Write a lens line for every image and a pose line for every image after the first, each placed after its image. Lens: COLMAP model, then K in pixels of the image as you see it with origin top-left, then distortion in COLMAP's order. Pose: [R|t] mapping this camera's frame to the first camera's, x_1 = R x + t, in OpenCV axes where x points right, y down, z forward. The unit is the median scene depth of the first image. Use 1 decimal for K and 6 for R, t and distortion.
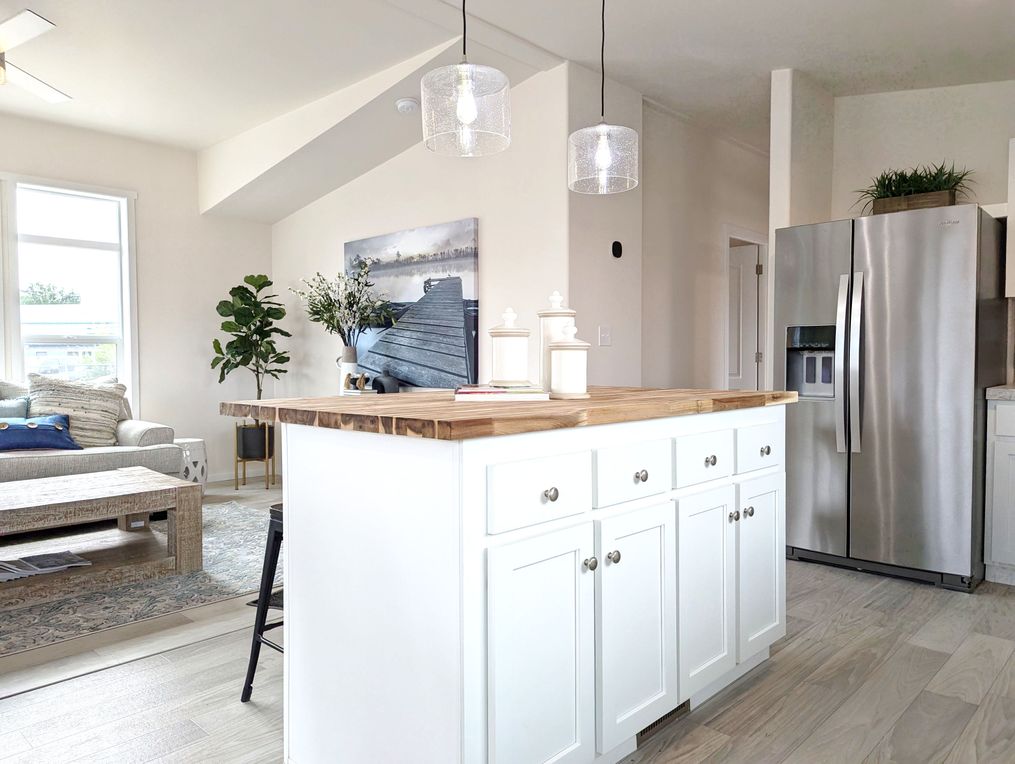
lens RADIAL K [[725.3, 0, 509.1], [0, 725.3, 383.0], [0, 0, 1]] dist [0.020547, -0.009428]
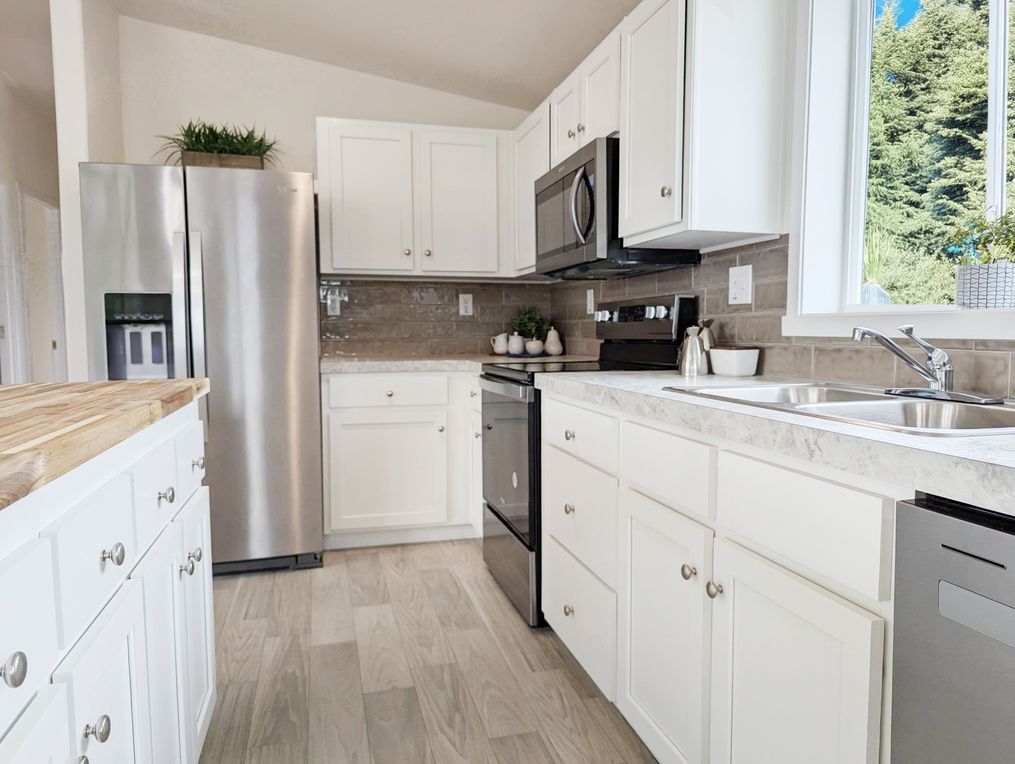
lens RADIAL K [[725.3, 0, 511.3], [0, 725.3, 383.0], [0, 0, 1]] dist [0.020547, -0.009428]
pose [[0.526649, -0.064319, 0.847646, -0.215610], [0.034183, 0.997929, 0.054484, -0.036874], [-0.849395, 0.000281, 0.527757, 0.883062]]
